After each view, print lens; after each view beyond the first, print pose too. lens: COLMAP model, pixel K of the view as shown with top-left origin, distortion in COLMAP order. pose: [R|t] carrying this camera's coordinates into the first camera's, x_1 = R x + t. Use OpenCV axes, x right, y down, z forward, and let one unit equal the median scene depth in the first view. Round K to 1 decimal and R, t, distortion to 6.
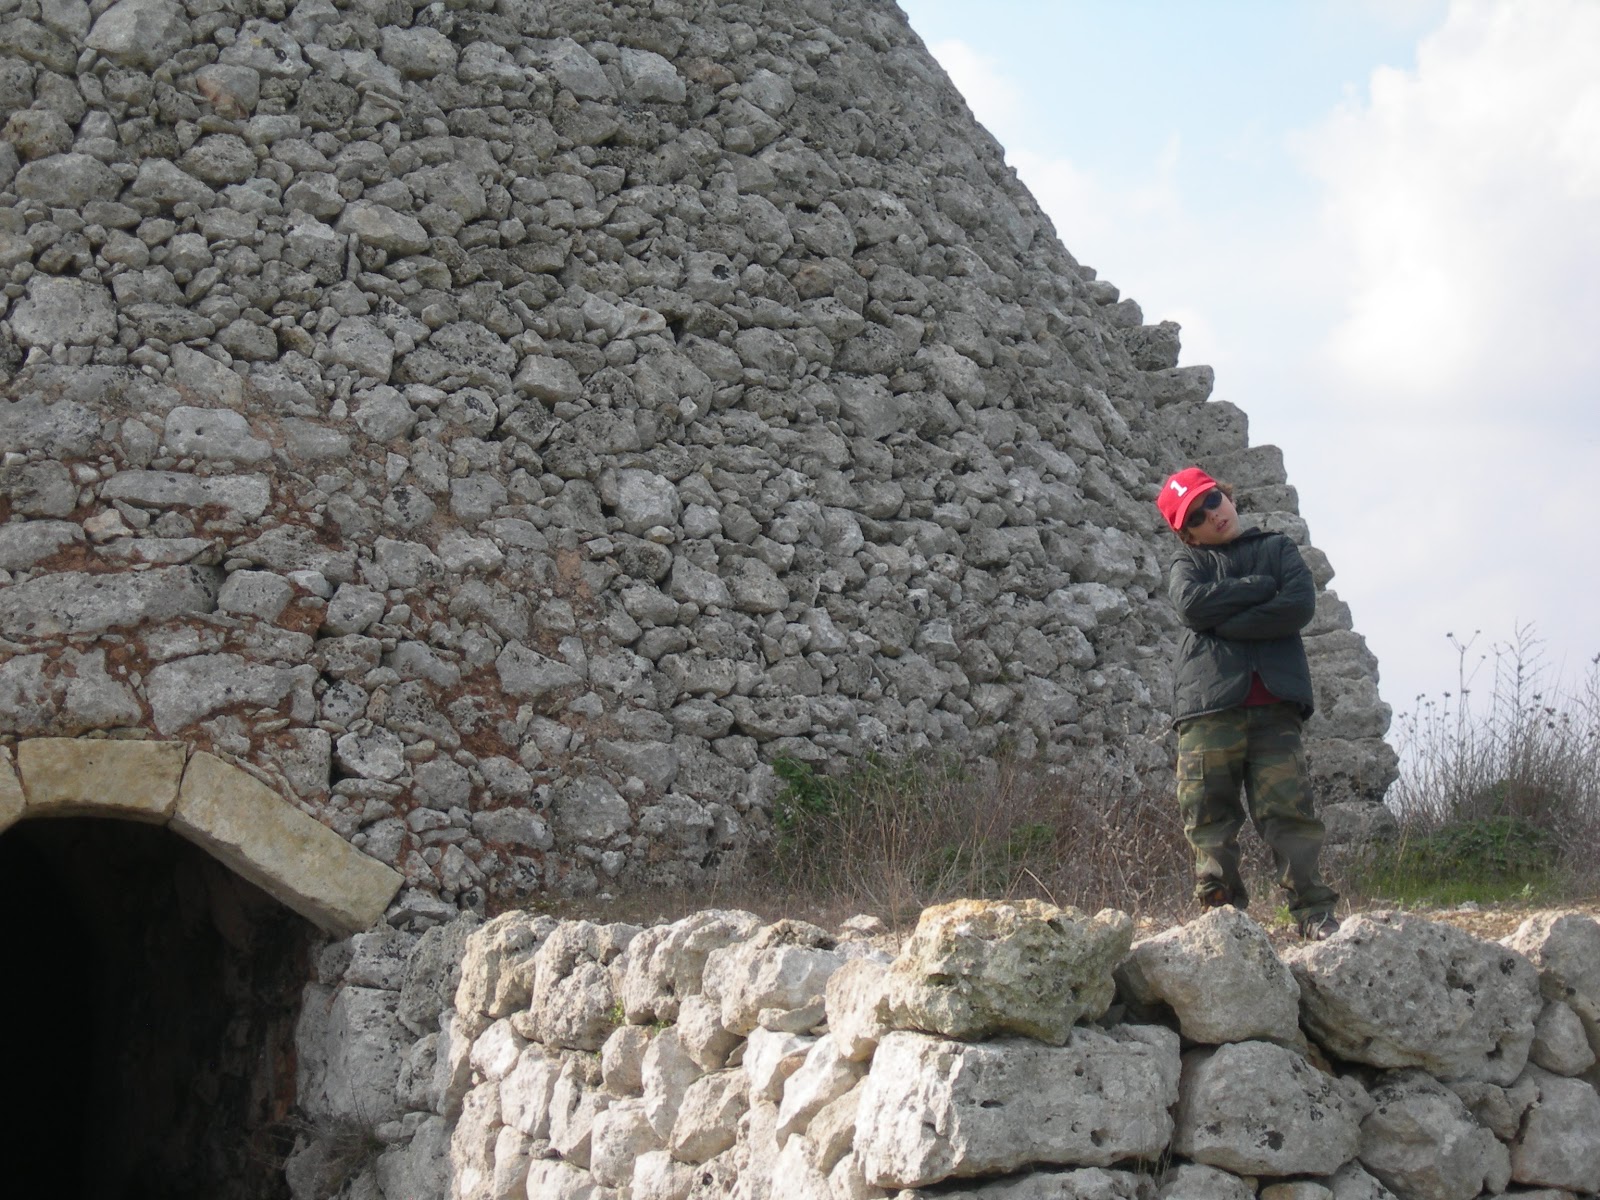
lens RADIAL K [[4511.5, 0, 800.0], [0, 4511.5, 600.0], [0, 0, 1]] dist [-0.005013, -0.085071]
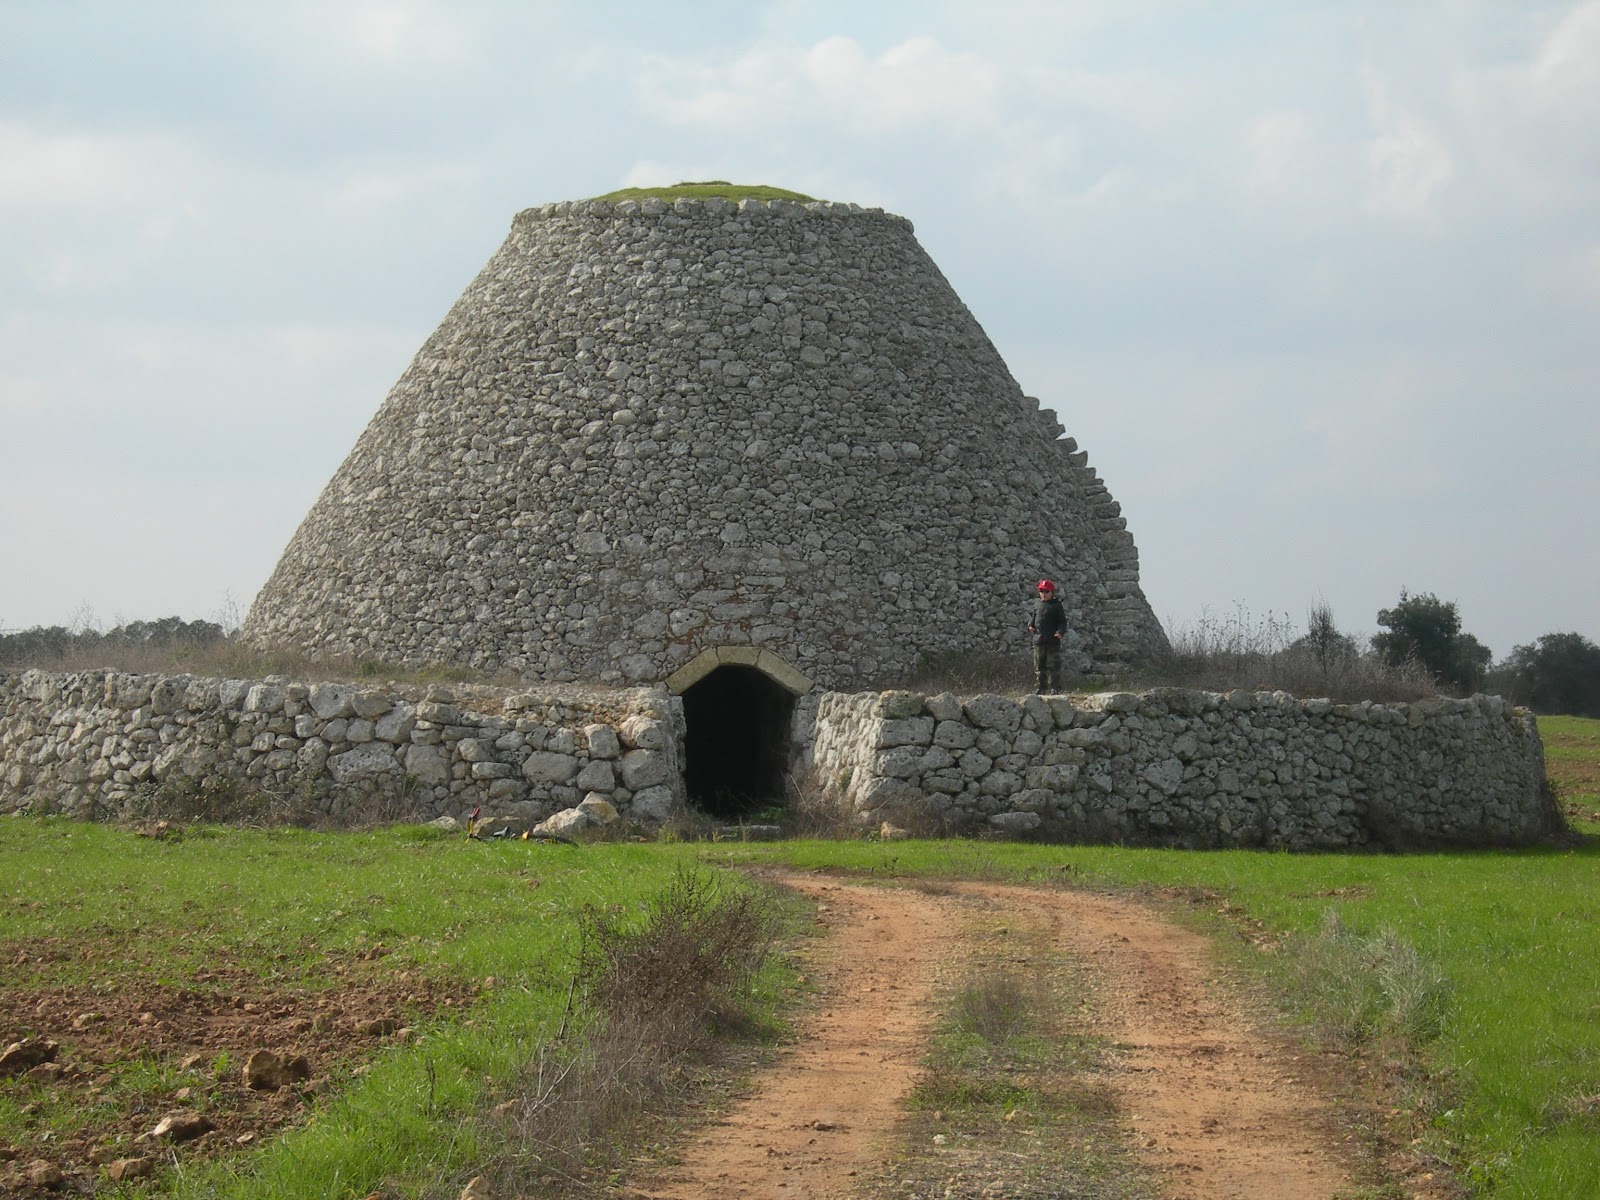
lens RADIAL K [[4511.5, 0, 800.0], [0, 4511.5, 600.0], [0, 0, 1]] dist [-0.005013, -0.085071]
pose [[0.973826, 0.008491, -0.227138, 0.734912], [0.002539, 0.998833, 0.048225, -0.185110], [0.227283, -0.047539, 0.972668, -2.617083]]
